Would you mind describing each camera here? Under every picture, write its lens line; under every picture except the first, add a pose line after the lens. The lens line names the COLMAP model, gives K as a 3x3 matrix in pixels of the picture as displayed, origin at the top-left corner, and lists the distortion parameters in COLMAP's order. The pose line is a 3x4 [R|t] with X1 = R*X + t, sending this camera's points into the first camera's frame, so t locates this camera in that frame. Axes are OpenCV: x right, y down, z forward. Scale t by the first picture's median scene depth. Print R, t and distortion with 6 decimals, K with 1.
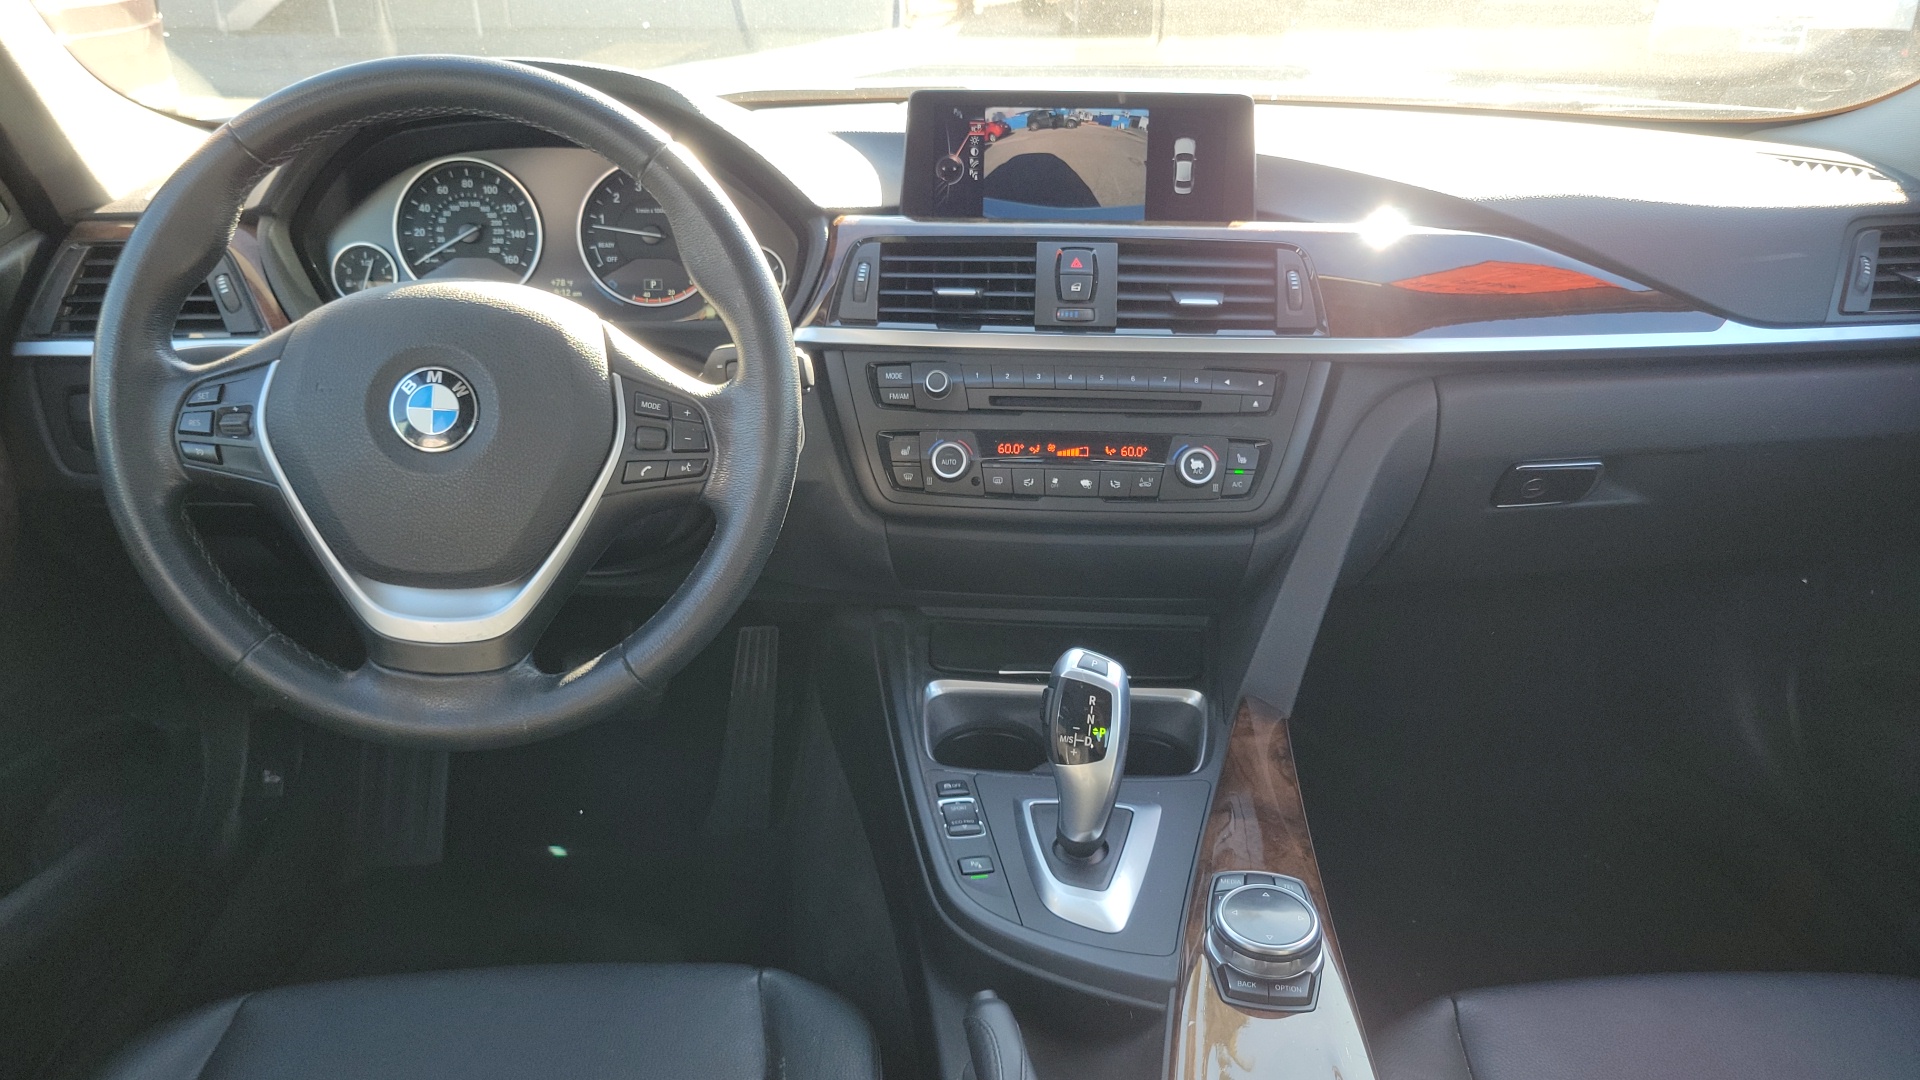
lens RADIAL K [[1472.3, 0, 980.1], [0, 1472.3, 529.8], [0, 0, 1]] dist [0.024486, -0.013903]
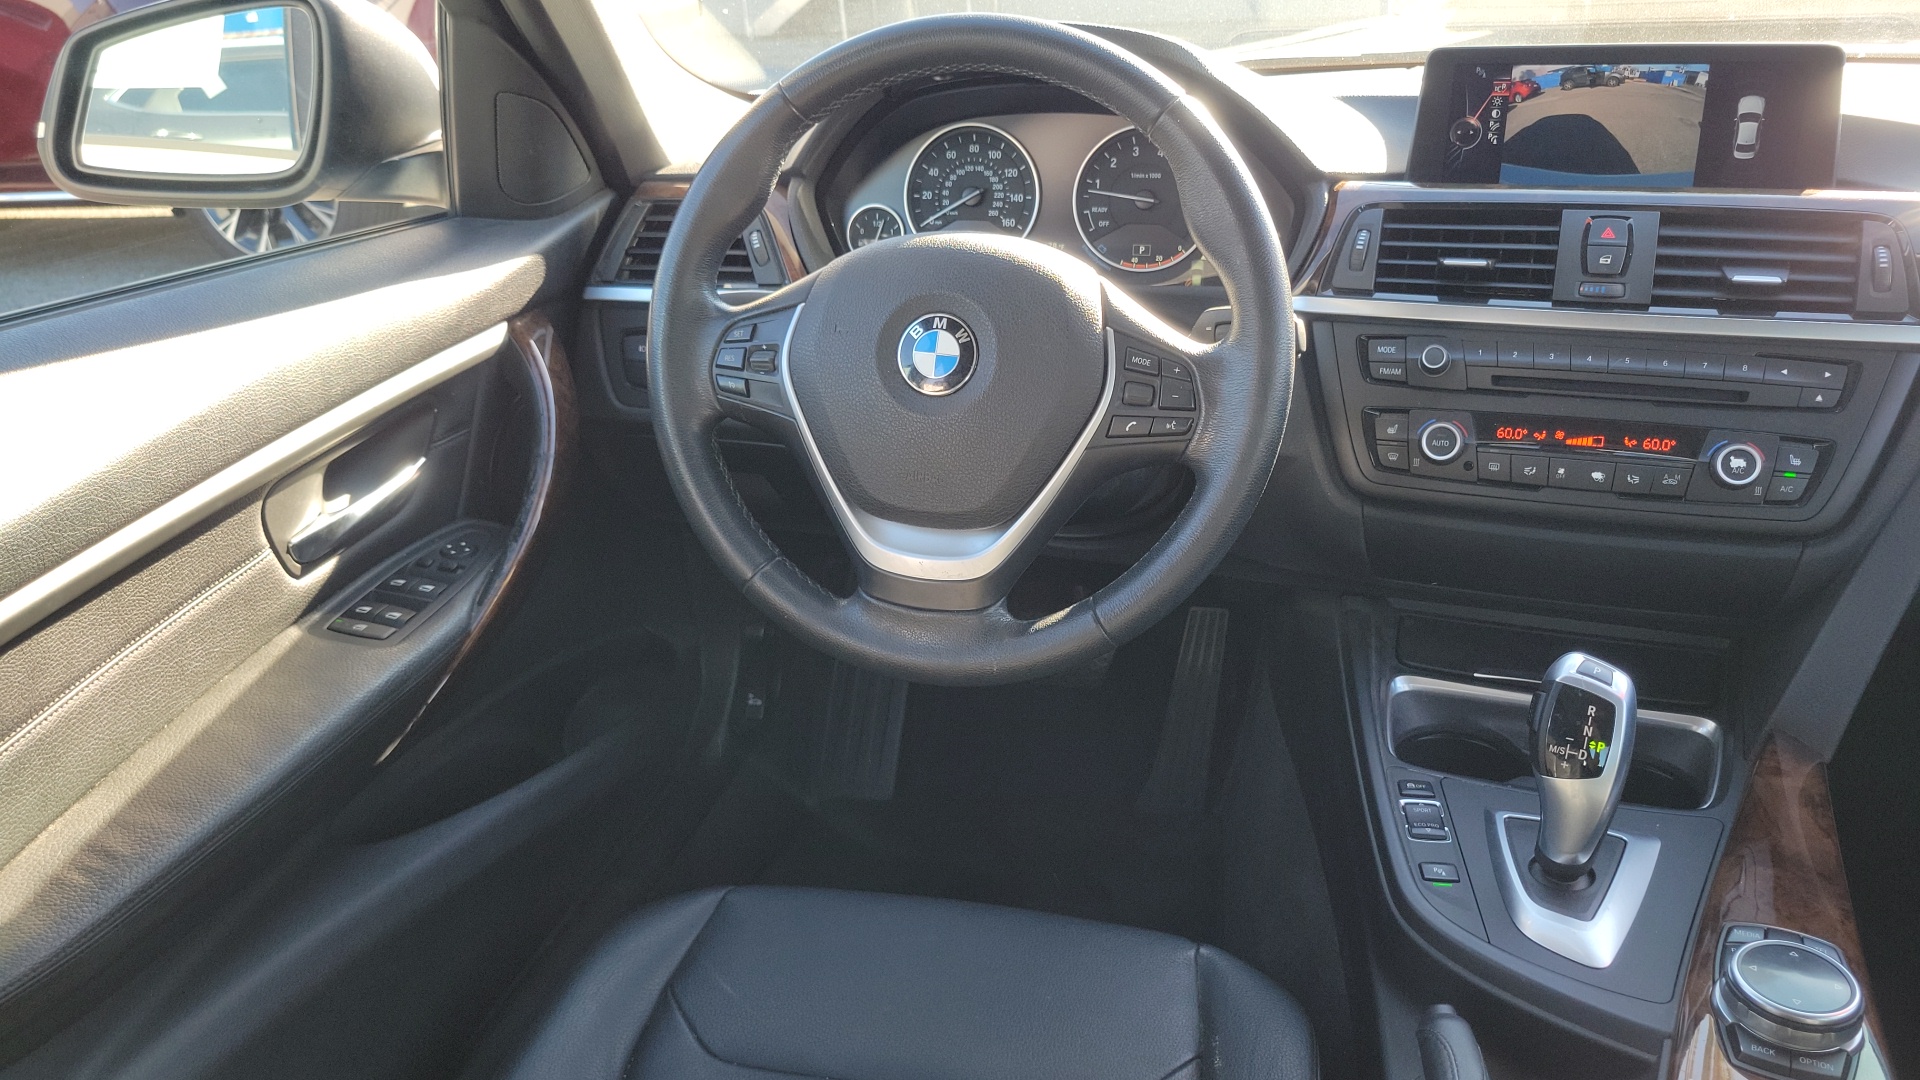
lens RADIAL K [[1472.3, 0, 951.4], [0, 1472.3, 540.7], [0, 0, 1]] dist [0.024486, -0.013903]
pose [[0.948901, 0.082075, -0.304715, -0.024875], [-0.079412, 0.996618, 0.021145, 0.020218], [0.305420, 0.004134, 0.952209, 0.010874]]
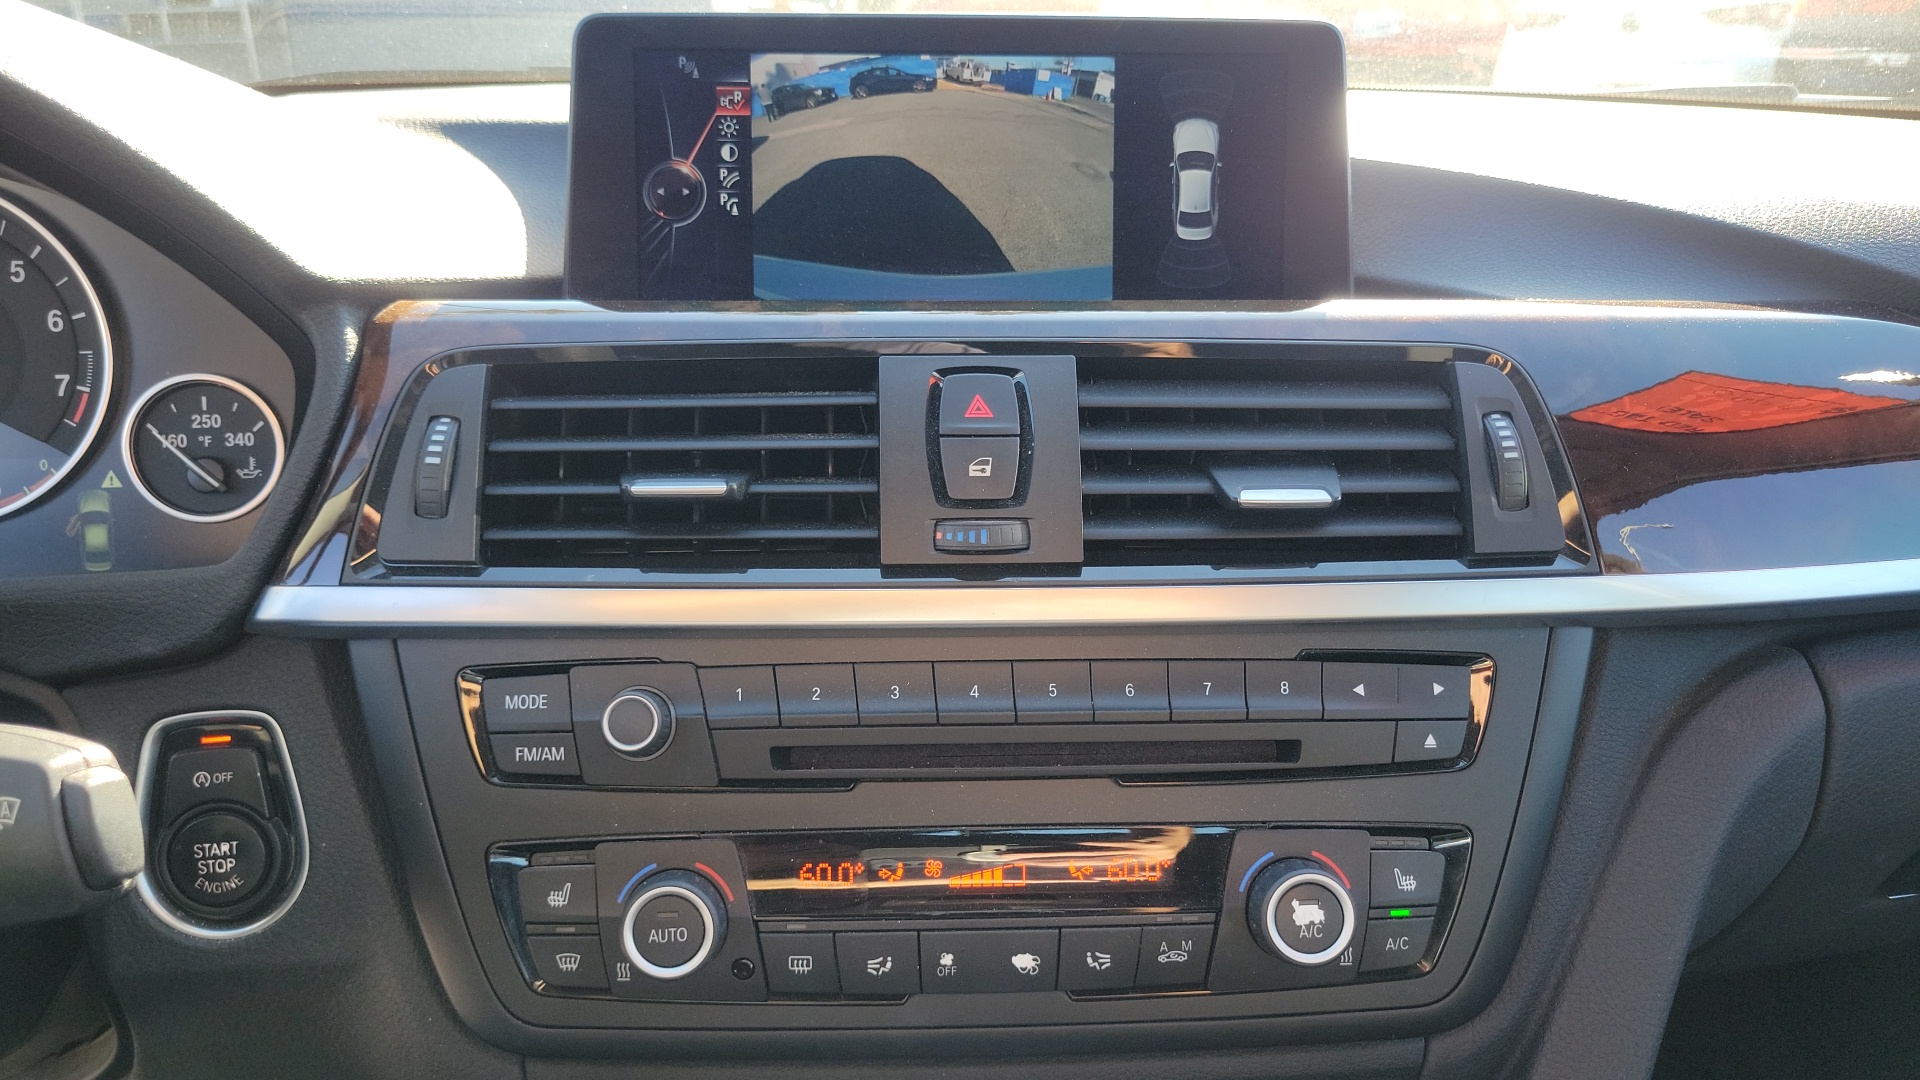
lens RADIAL K [[1472.3, 0, 957.6], [0, 1472.3, 534.7], [0, 0, 1]] dist [0.024486, -0.013903]
pose [[0.994908, -0.032189, 0.095510, 0.019775], [0.036946, 0.998141, -0.048463, -0.125403], [-0.093773, 0.051745, 0.994248, 0.594630]]
